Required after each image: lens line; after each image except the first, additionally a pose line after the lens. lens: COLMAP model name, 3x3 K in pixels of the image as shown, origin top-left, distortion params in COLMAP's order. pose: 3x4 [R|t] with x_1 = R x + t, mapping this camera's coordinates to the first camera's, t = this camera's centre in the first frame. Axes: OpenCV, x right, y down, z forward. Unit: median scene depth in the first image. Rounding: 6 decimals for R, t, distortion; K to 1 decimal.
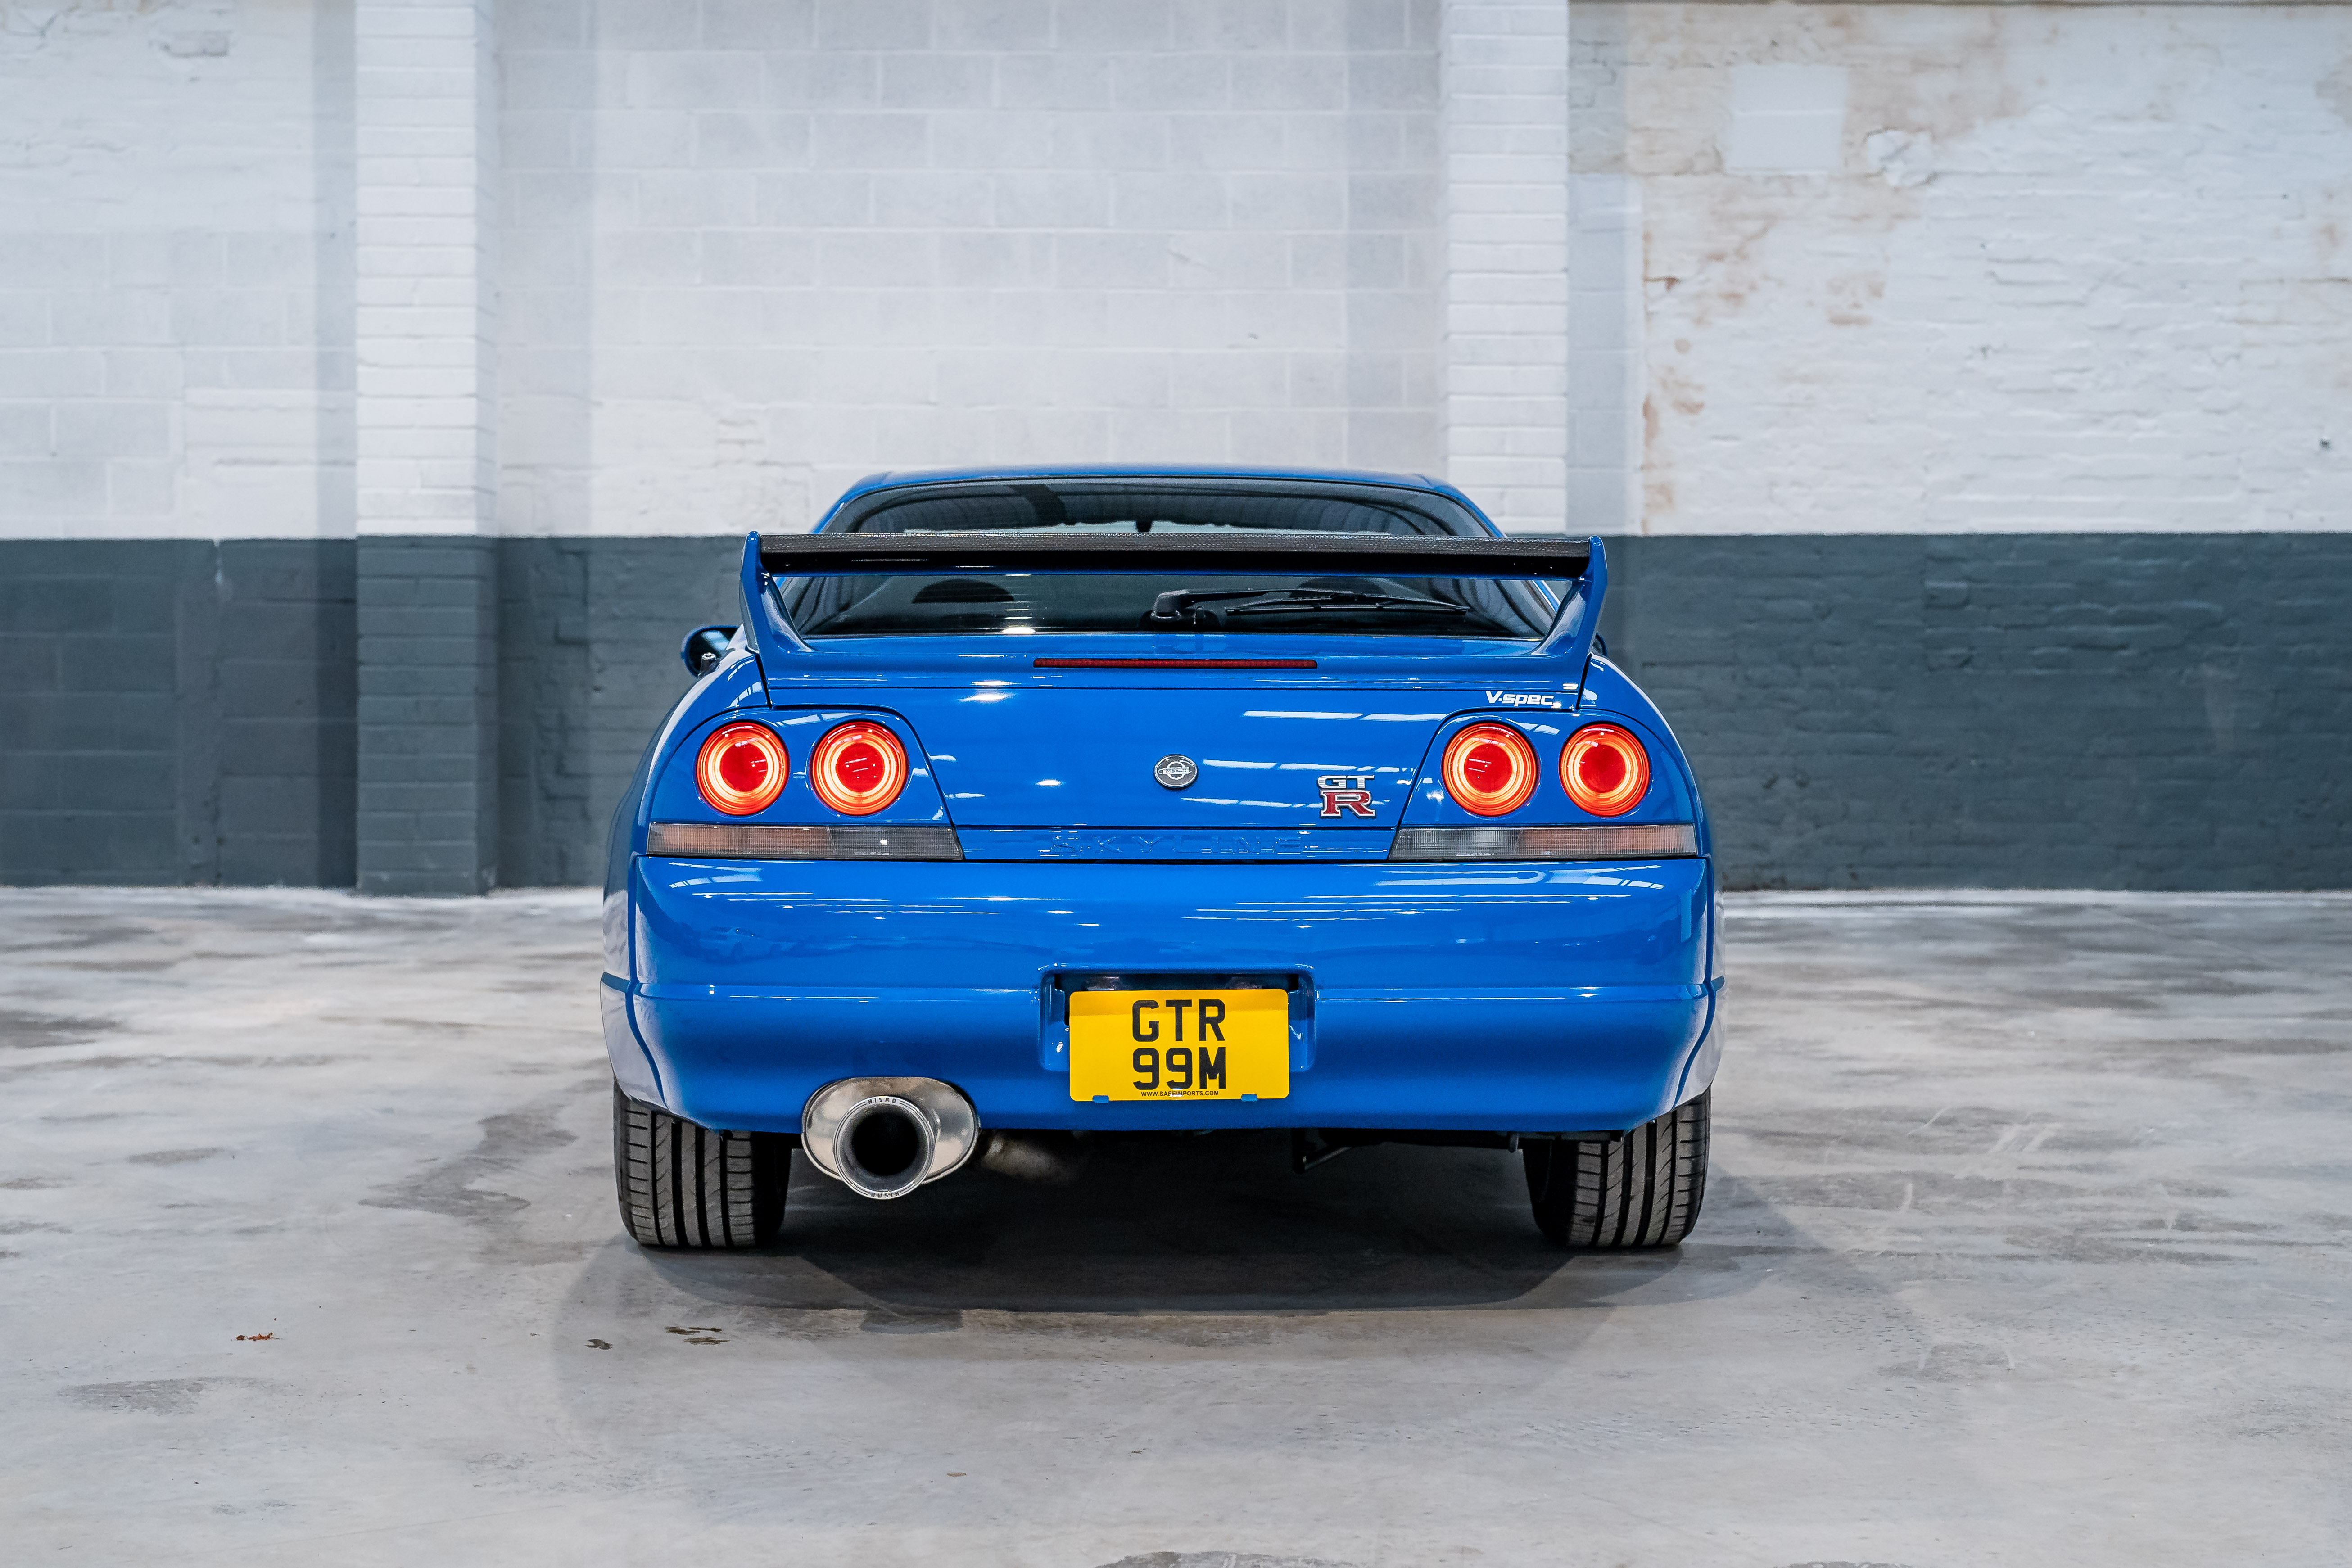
lens RADIAL K [[3723.0, 0, 1197.8], [0, 3723.0, 689.6], [0, 0, 1]] dist [-0.008726, 0.040611]
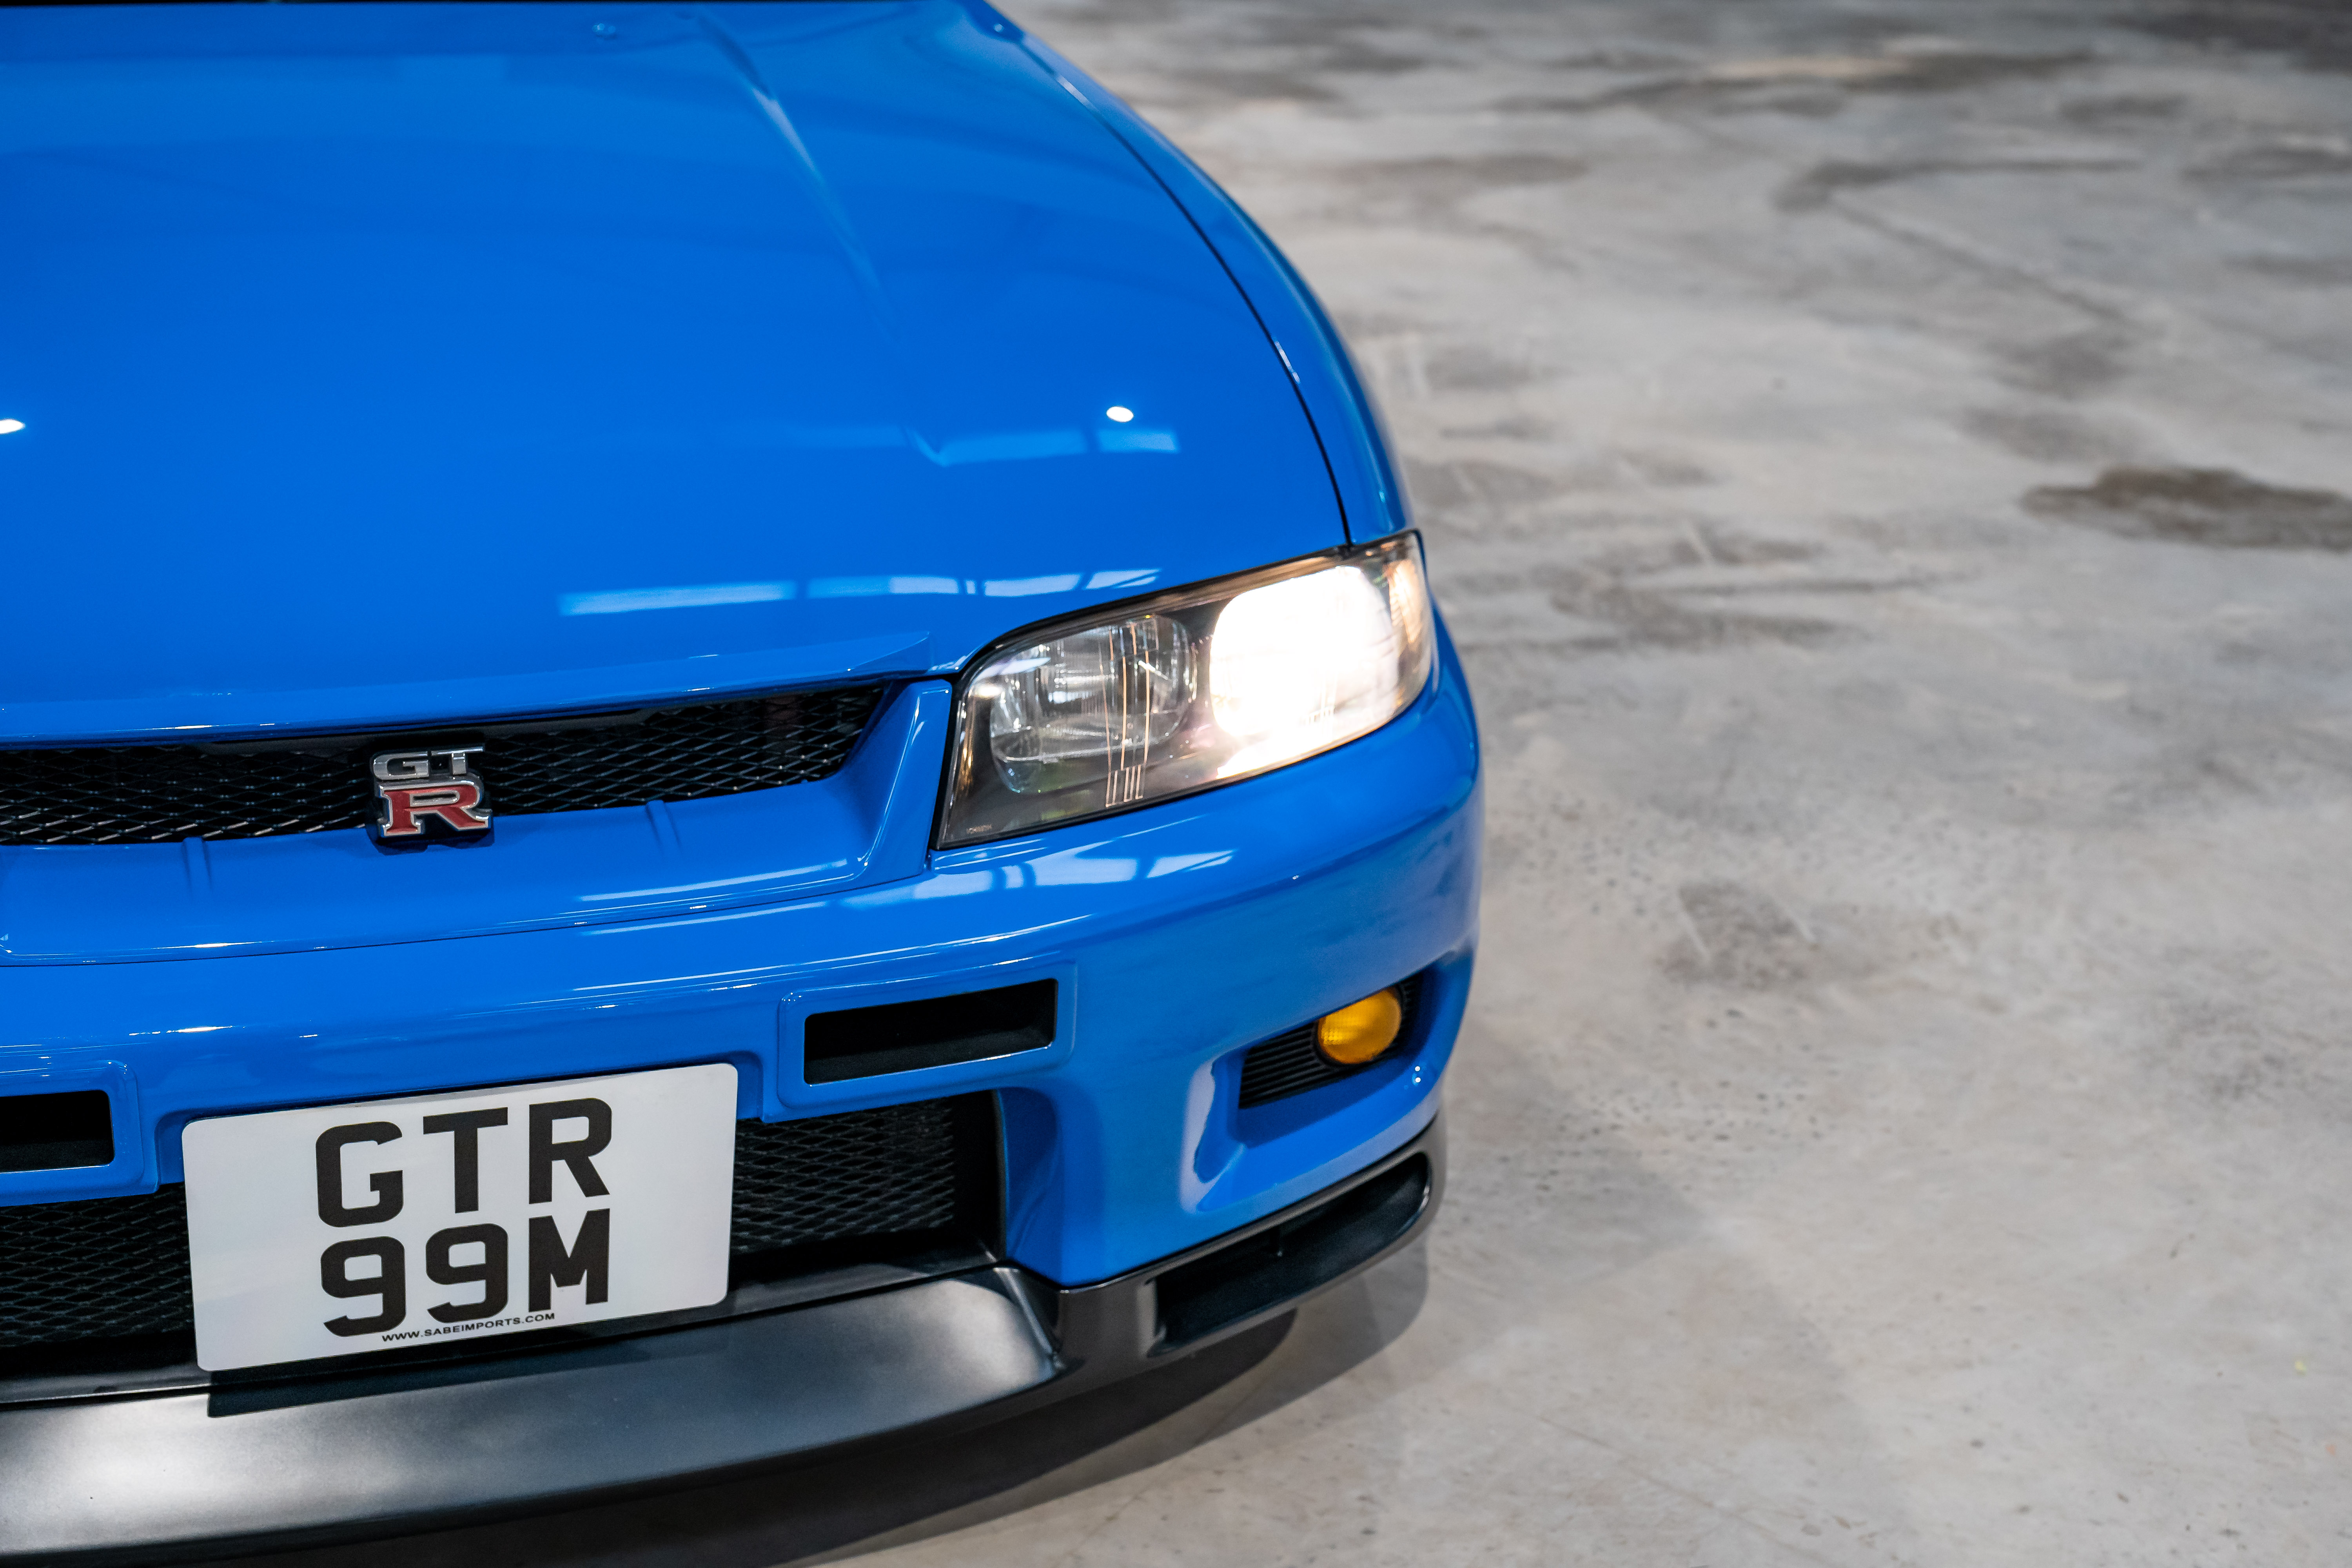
lens RADIAL K [[3287.3, 0, 1199.3], [0, 3287.3, 784.8], [0, 0, 1]] dist [0.004197, -0.075717]
pose [[0.941144, -0.095228, 0.324314, -0.039490], [-0.025193, 0.937061, 0.348256, -0.027162], [-0.337065, -0.335930, 0.879510, 0.162871]]
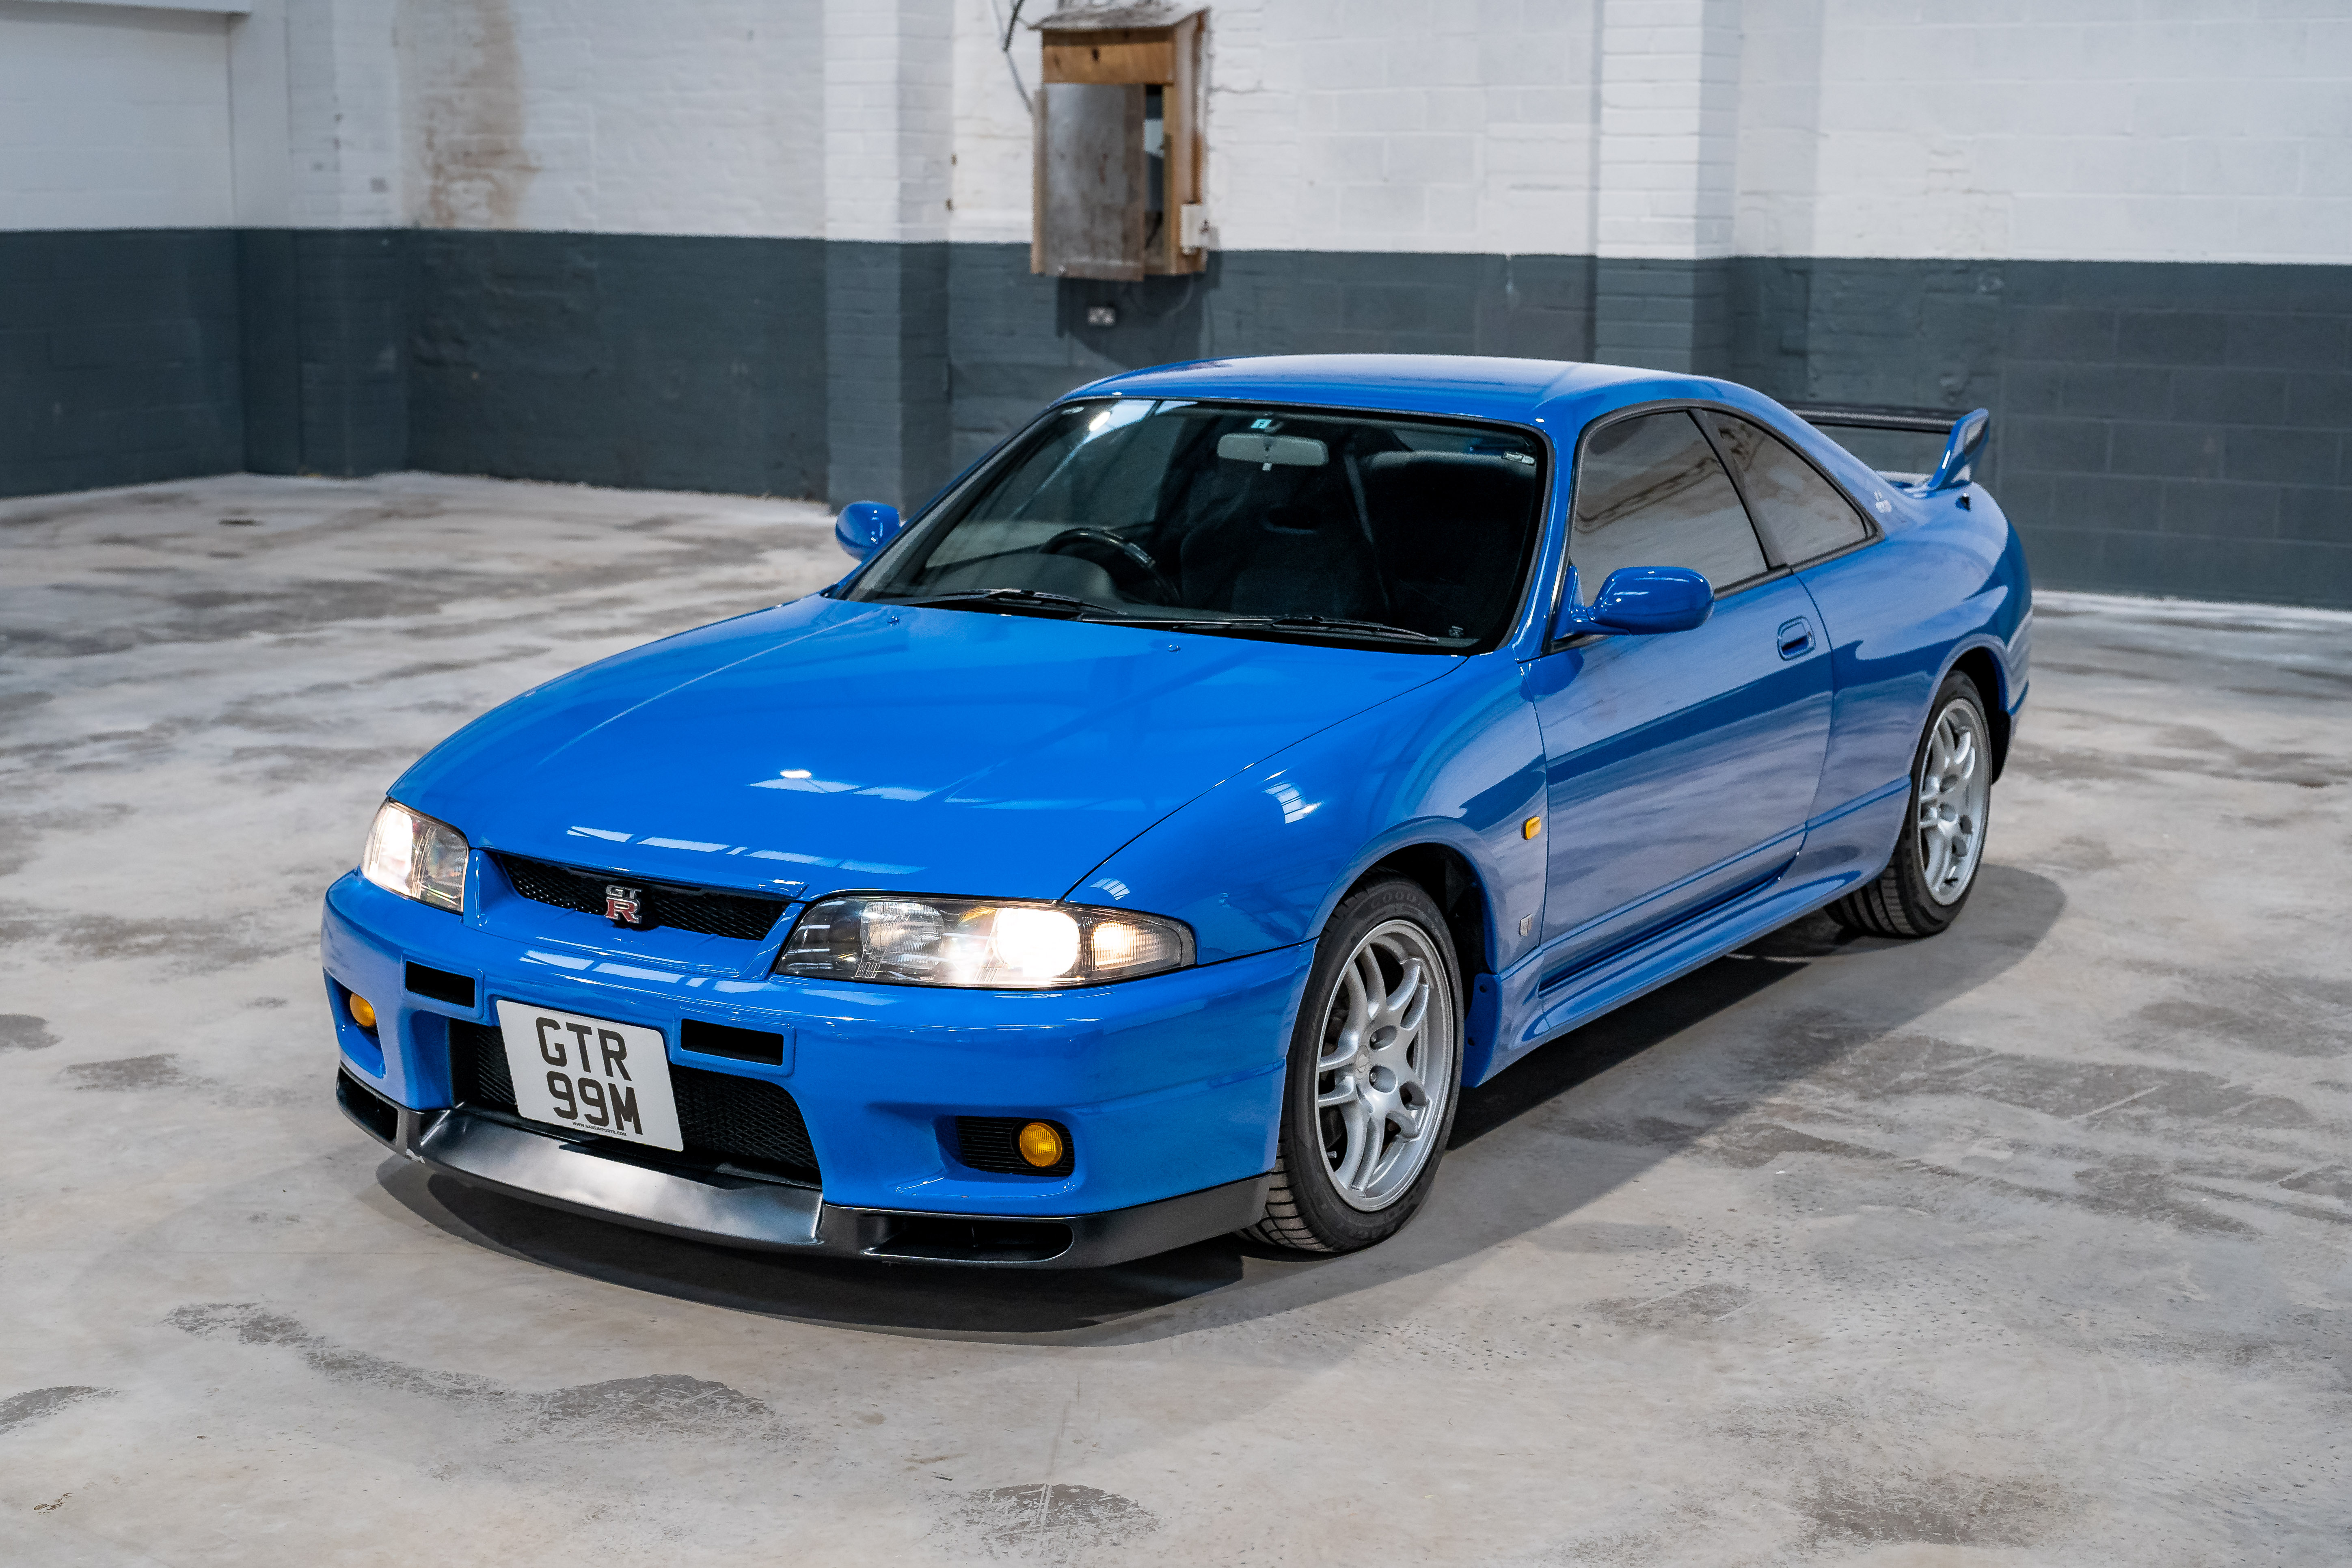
lens RADIAL K [[3355.0, 0, 1117.5], [0, 3355.0, 778.4], [0, 0, 1]] dist [-0.014110, 0.088948]
pose [[0.845234, 0.098557, -0.525229, 0.202944], [-0.013090, 0.986370, 0.164023, -0.049115], [0.534236, -0.131763, 0.835003, 0.031171]]
